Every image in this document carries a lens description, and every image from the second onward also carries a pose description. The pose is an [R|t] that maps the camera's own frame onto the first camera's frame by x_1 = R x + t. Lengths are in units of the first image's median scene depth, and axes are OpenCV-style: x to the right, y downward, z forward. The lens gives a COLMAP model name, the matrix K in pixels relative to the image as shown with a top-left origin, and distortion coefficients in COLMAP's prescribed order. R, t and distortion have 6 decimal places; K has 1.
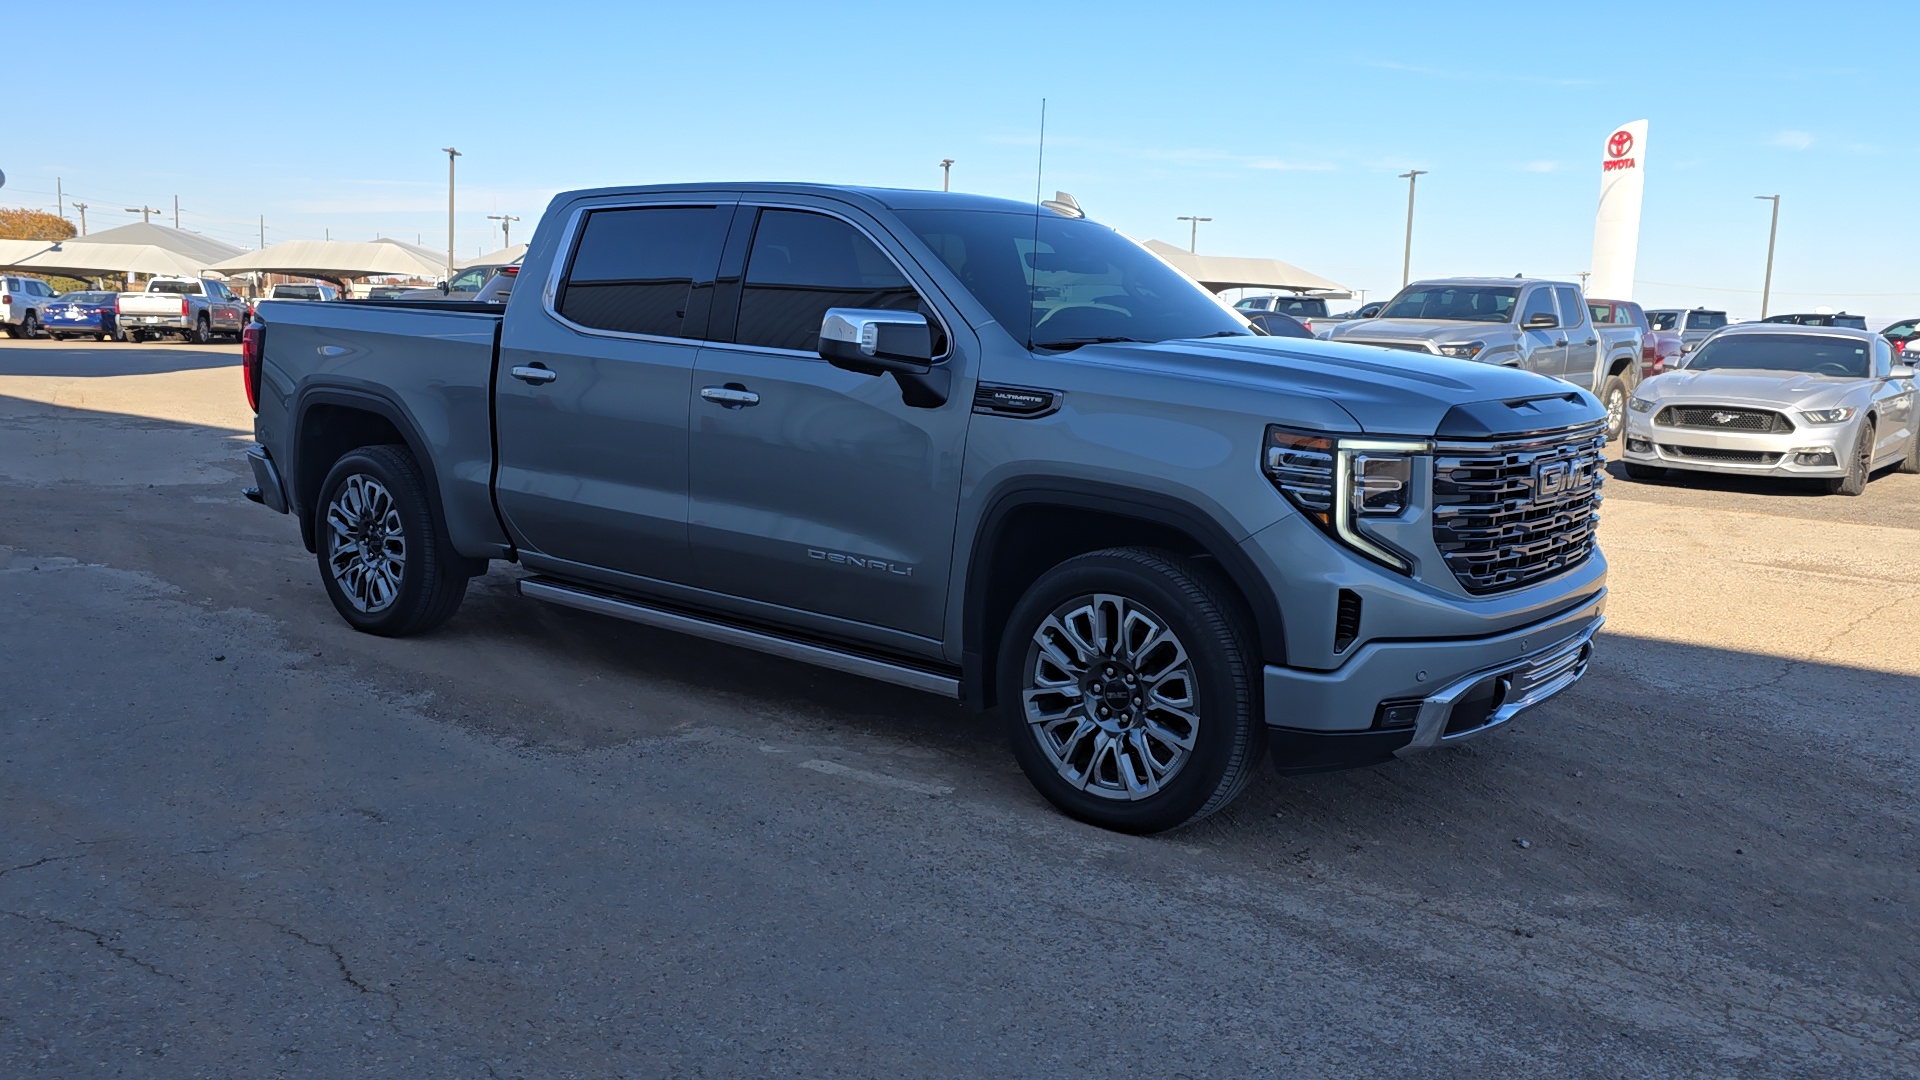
lens RADIAL K [[1614.2, 0, 976.3], [0, 1614.2, 568.5], [0, 0, 1]] dist [-0.006362, 0.019358]
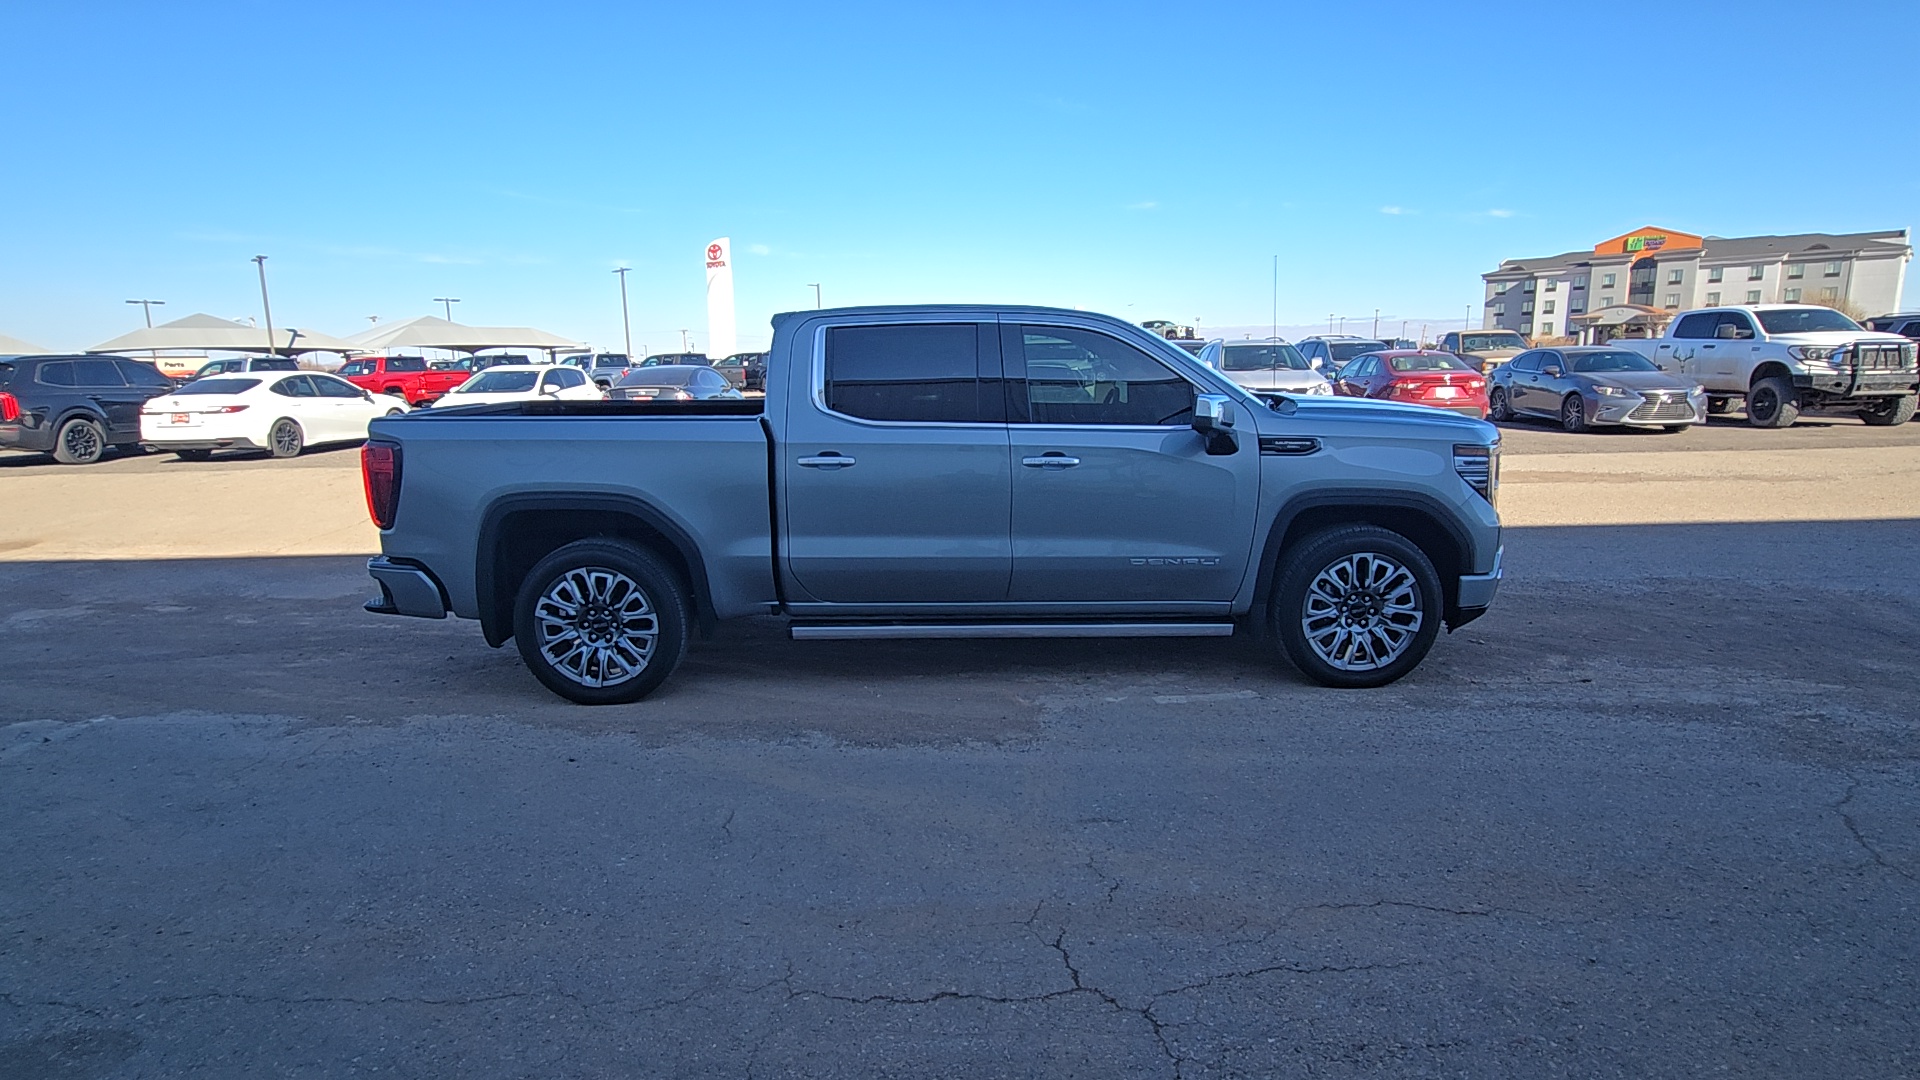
lens RADIAL K [[969.0, 0, 971.9], [0, 969.0, 581.5], [0, 0, 1]] dist [-0.001649, 0.003389]
pose [[0.775070, -0.186831, 0.603623, -0.841320], [0.141697, 0.982350, 0.122109, -0.134920], [-0.615782, -0.009112, 0.787864, 0.438829]]
